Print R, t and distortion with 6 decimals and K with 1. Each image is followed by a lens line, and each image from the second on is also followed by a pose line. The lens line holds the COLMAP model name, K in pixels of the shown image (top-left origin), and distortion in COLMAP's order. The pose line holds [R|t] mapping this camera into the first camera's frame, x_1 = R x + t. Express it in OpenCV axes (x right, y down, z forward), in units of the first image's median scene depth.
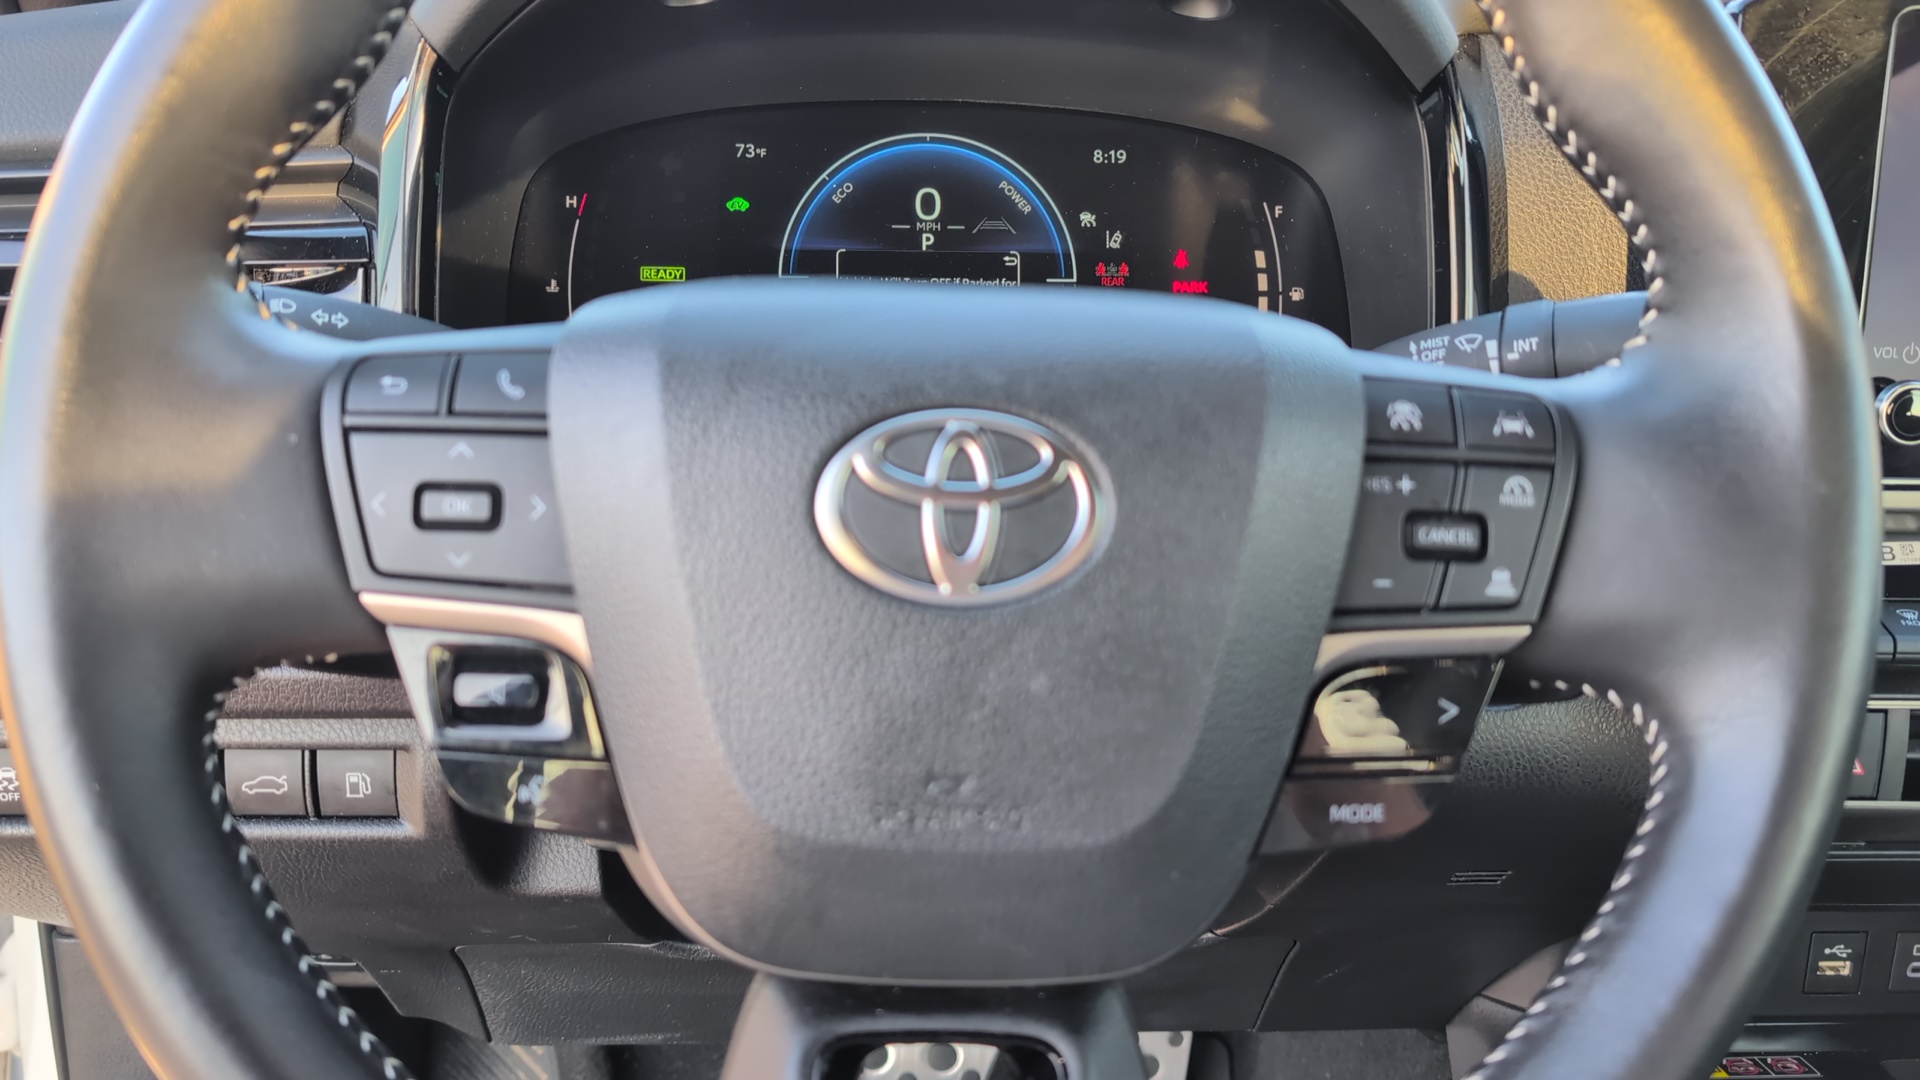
lens RADIAL K [[1632.7, 0, 961.4], [0, 1632.7, 563.2], [0, 0, 1]] dist [0.052633, -0.082218]
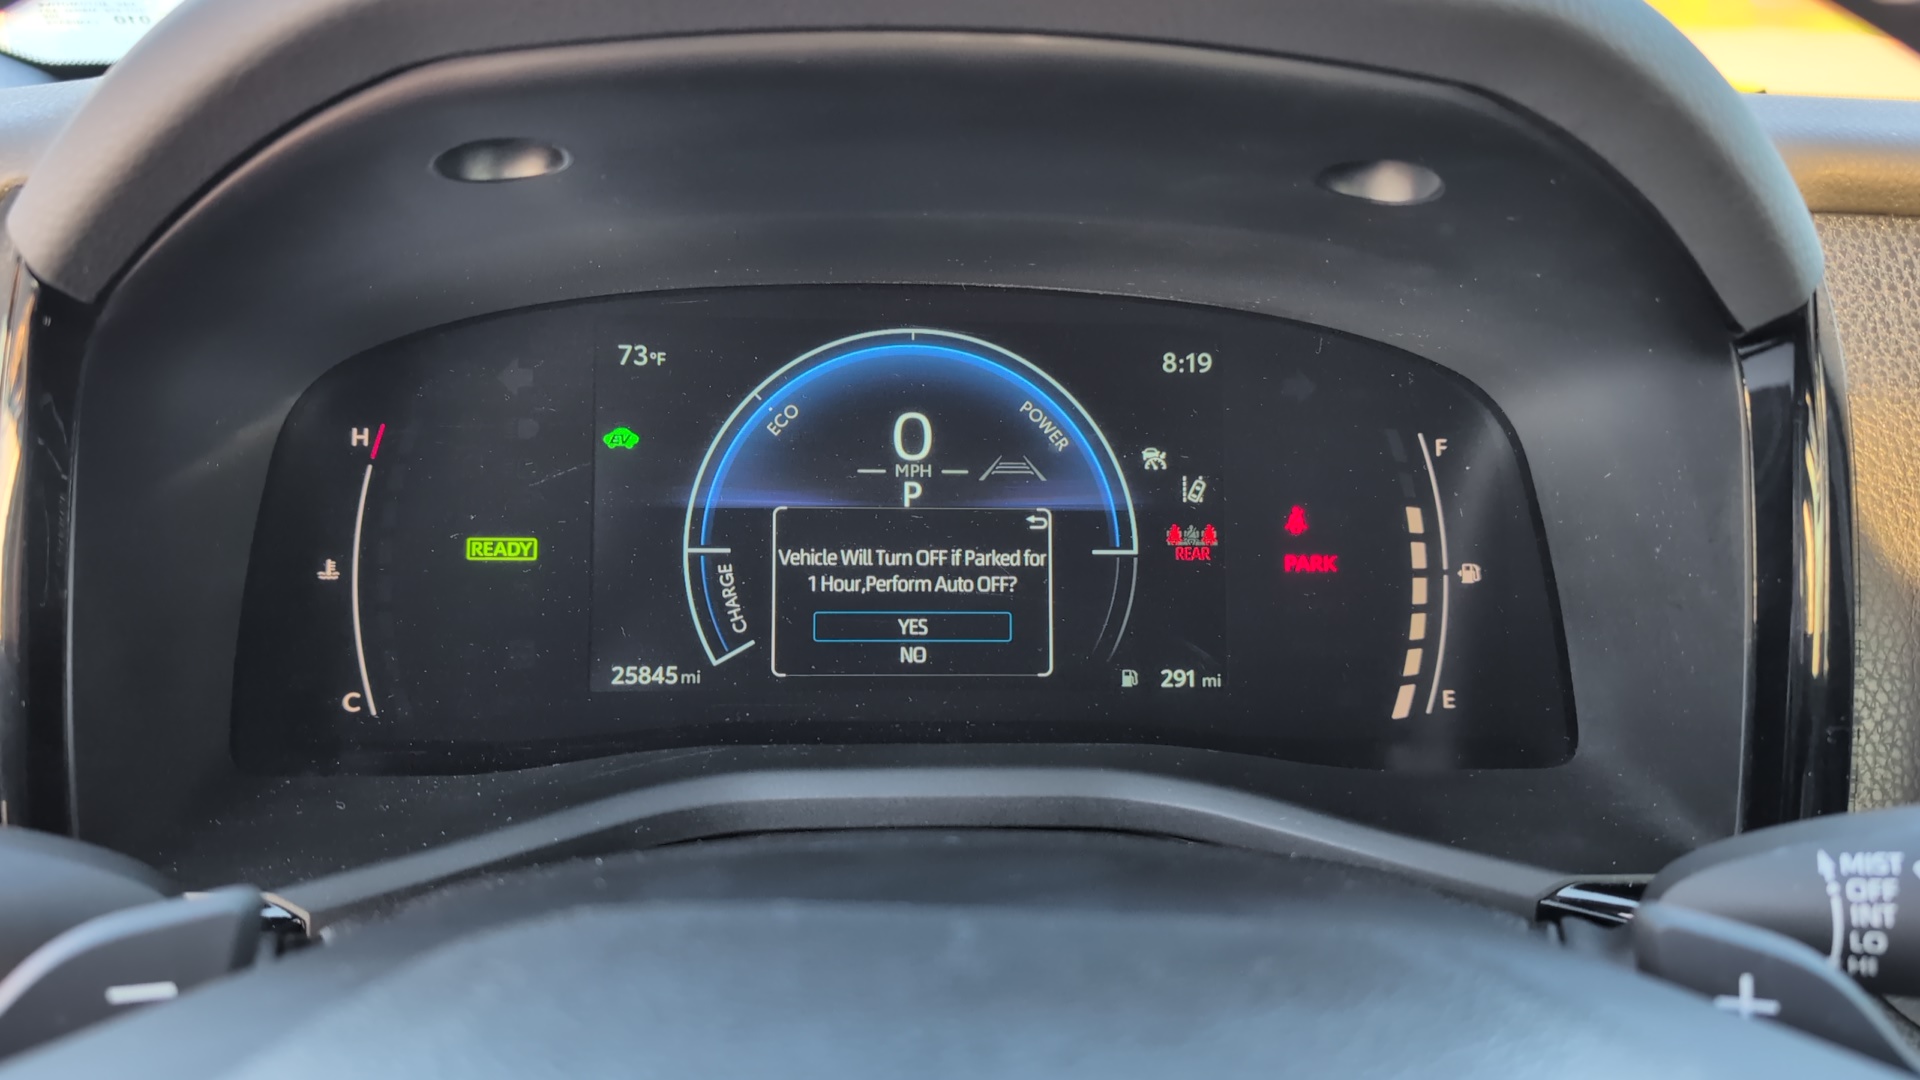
lens RADIAL K [[1632.7, 0, 961.4], [0, 1632.7, 563.2], [0, 0, 1]] dist [0.052633, -0.082218]
pose [[0.999760, 0.002146, 0.021805, -0.015167], [-0.002235, 0.999989, 0.004029, -0.172275], [-0.021796, -0.004077, 0.999754, 0.345468]]
